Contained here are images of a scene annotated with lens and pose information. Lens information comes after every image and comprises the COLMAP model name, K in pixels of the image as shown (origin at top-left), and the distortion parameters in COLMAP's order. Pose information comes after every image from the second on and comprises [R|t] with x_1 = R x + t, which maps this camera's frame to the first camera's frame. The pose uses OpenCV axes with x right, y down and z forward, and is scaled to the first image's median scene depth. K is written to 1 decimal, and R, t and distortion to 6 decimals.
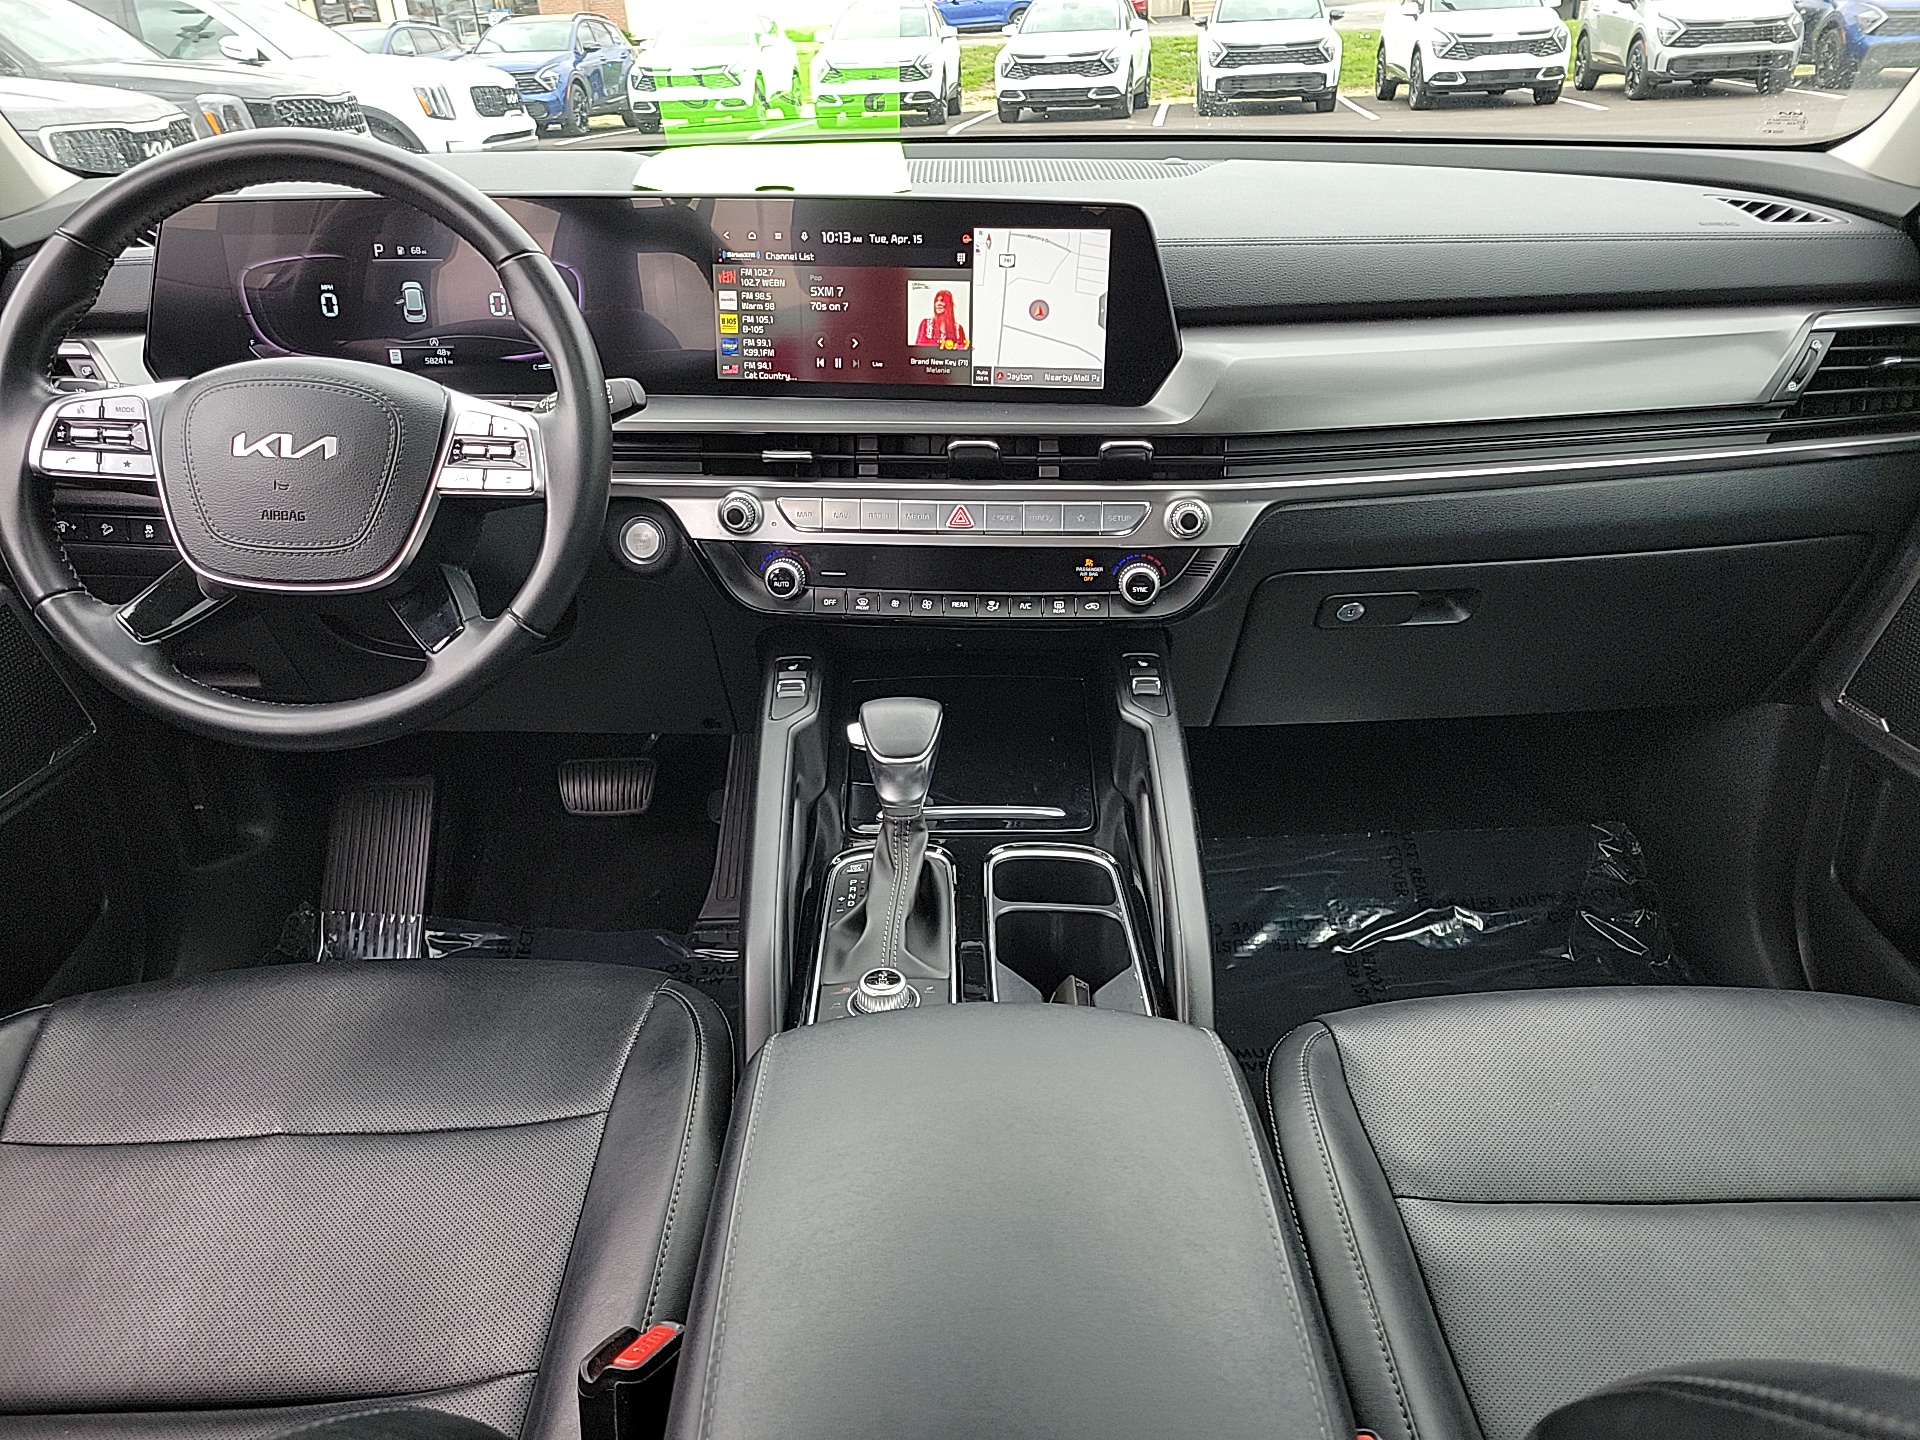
lens RADIAL K [[1440.2, 0, 951.4], [0, 1440.2, 711.1], [0, 0, 1]] dist [0.056929, -0.040745]
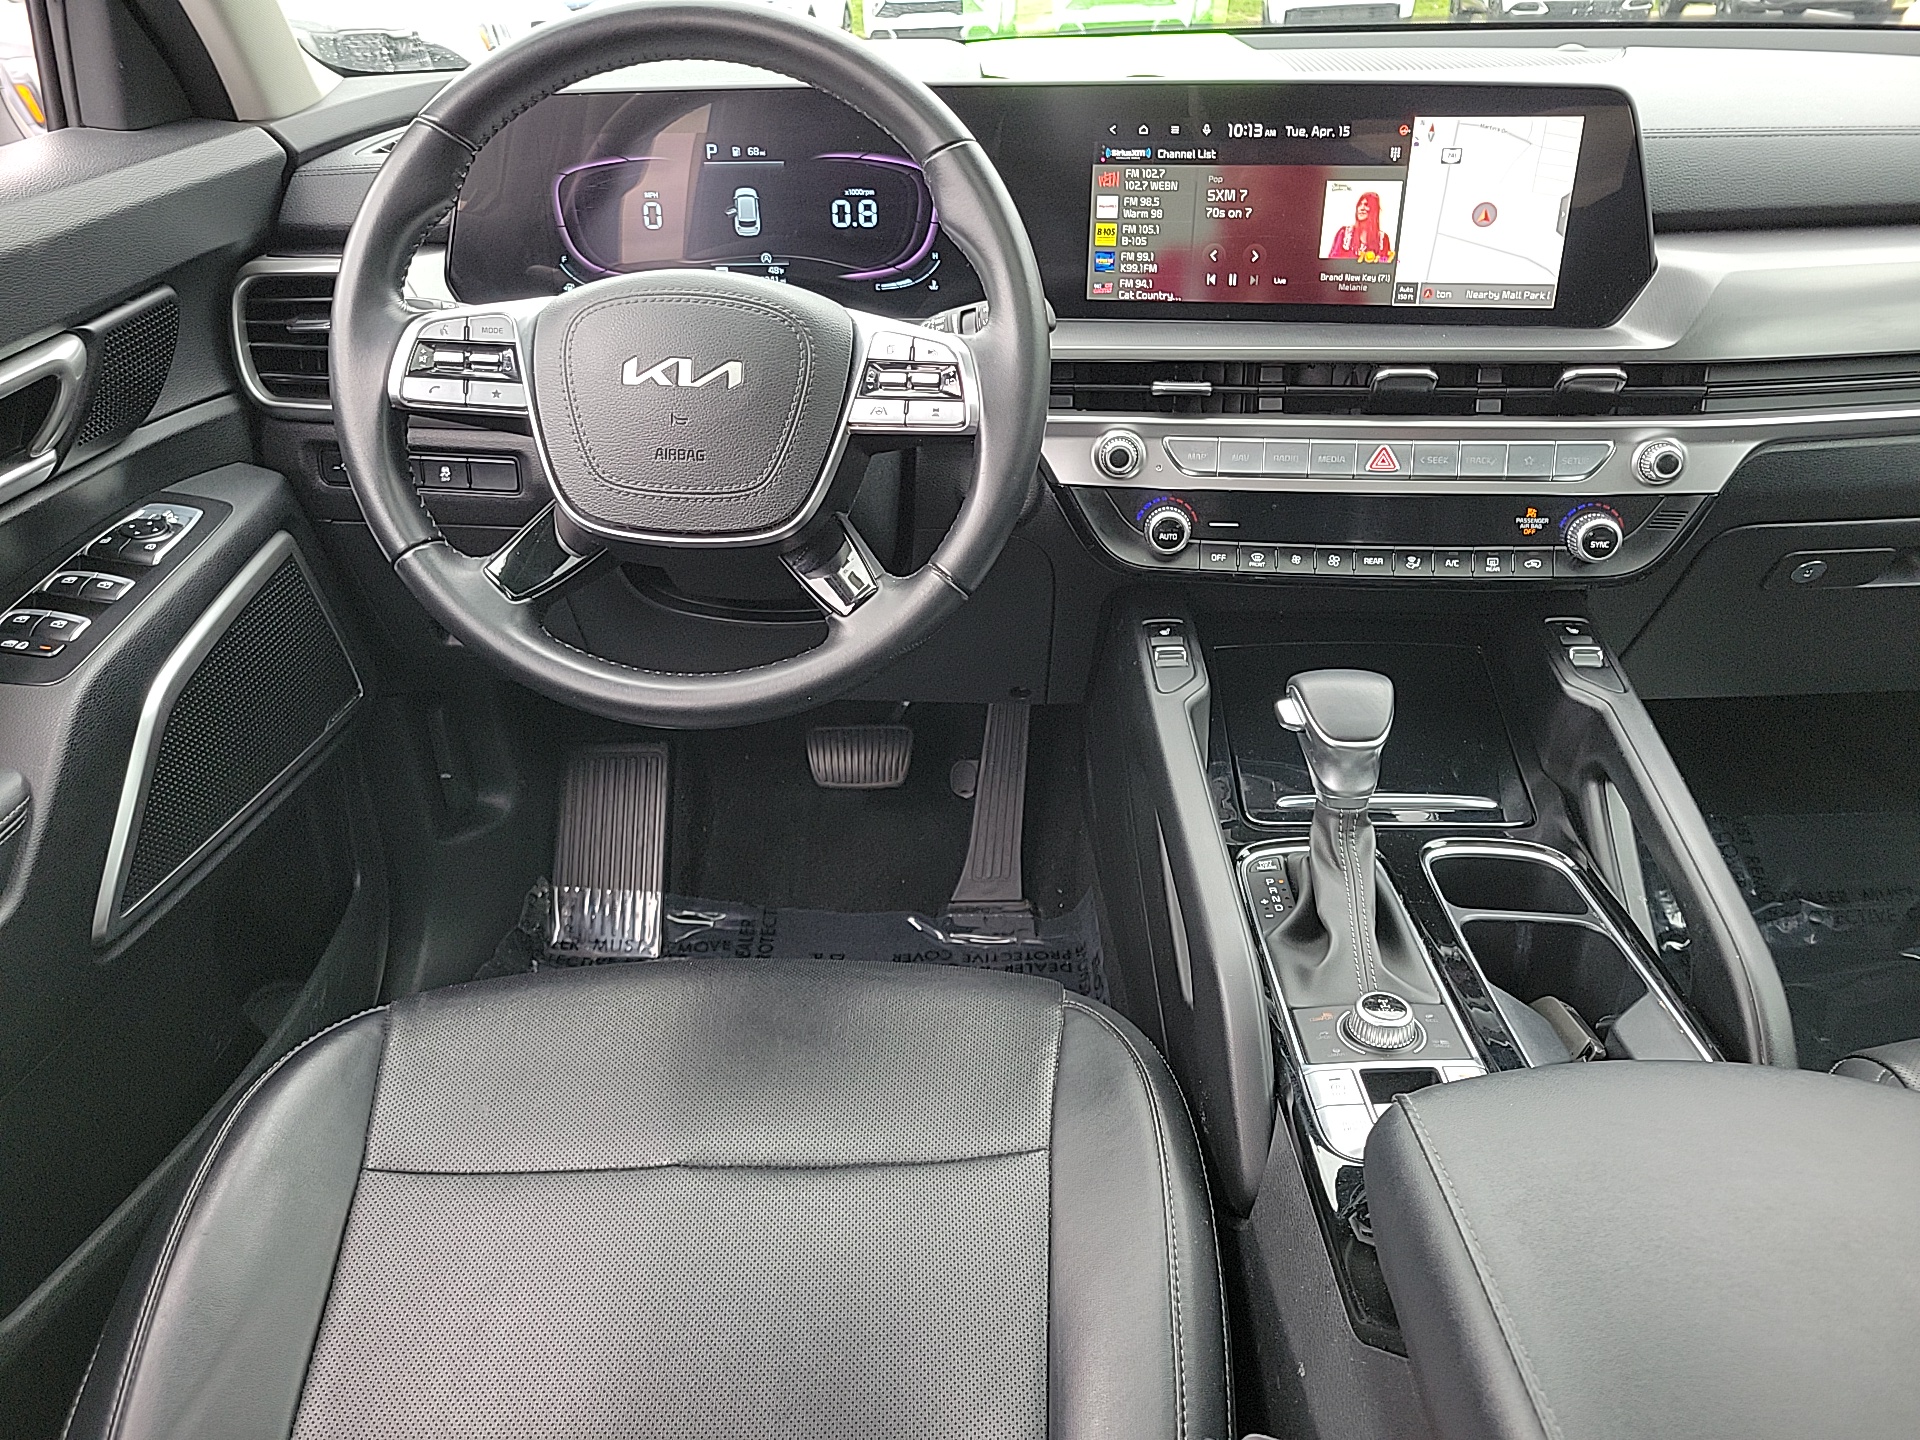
lens RADIAL K [[1449.9, 0, 939.8], [0, 1449.9, 722.5], [0, 0, 1]] dist [0.036247, -0.010758]
pose [[0.999503, 0.009928, -0.029921, -0.229572], [-0.008722, 0.999155, 0.040166, -0.010090], [0.030294, -0.039885, 0.998745, 0.117042]]
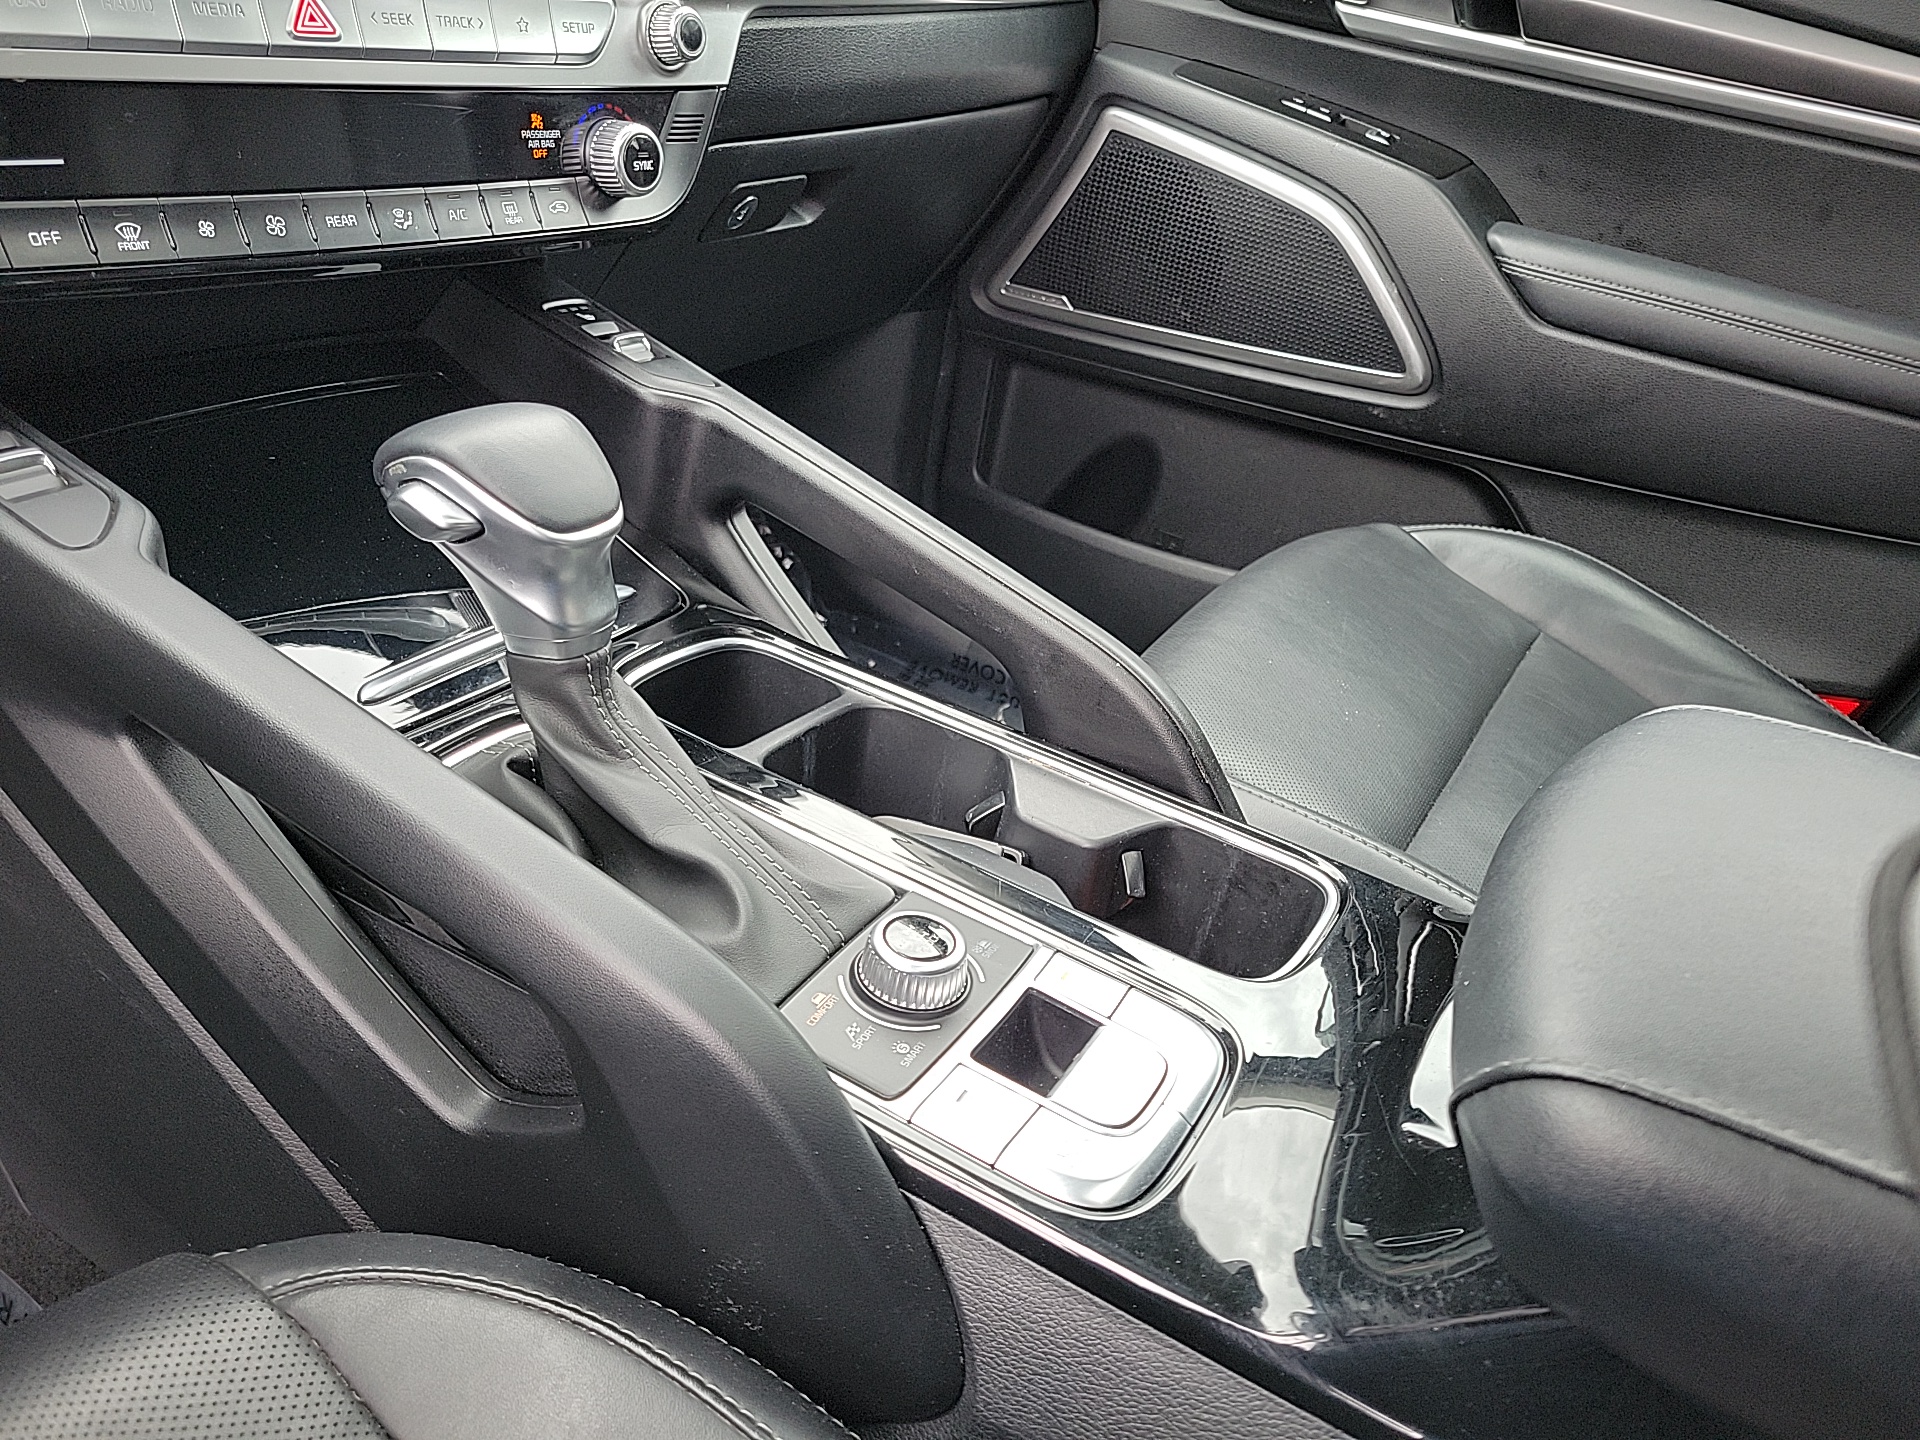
lens RADIAL K [[1422.9, 0, 923.1], [0, 1422.9, 716.8], [0, 0, 1]] dist [0.052117, -0.028826]
pose [[0.524570, -0.338013, 0.781392, -0.321168], [0.197625, 0.941083, 0.274420, -0.012999], [-0.828113, 0.010470, 0.560464, 0.584656]]
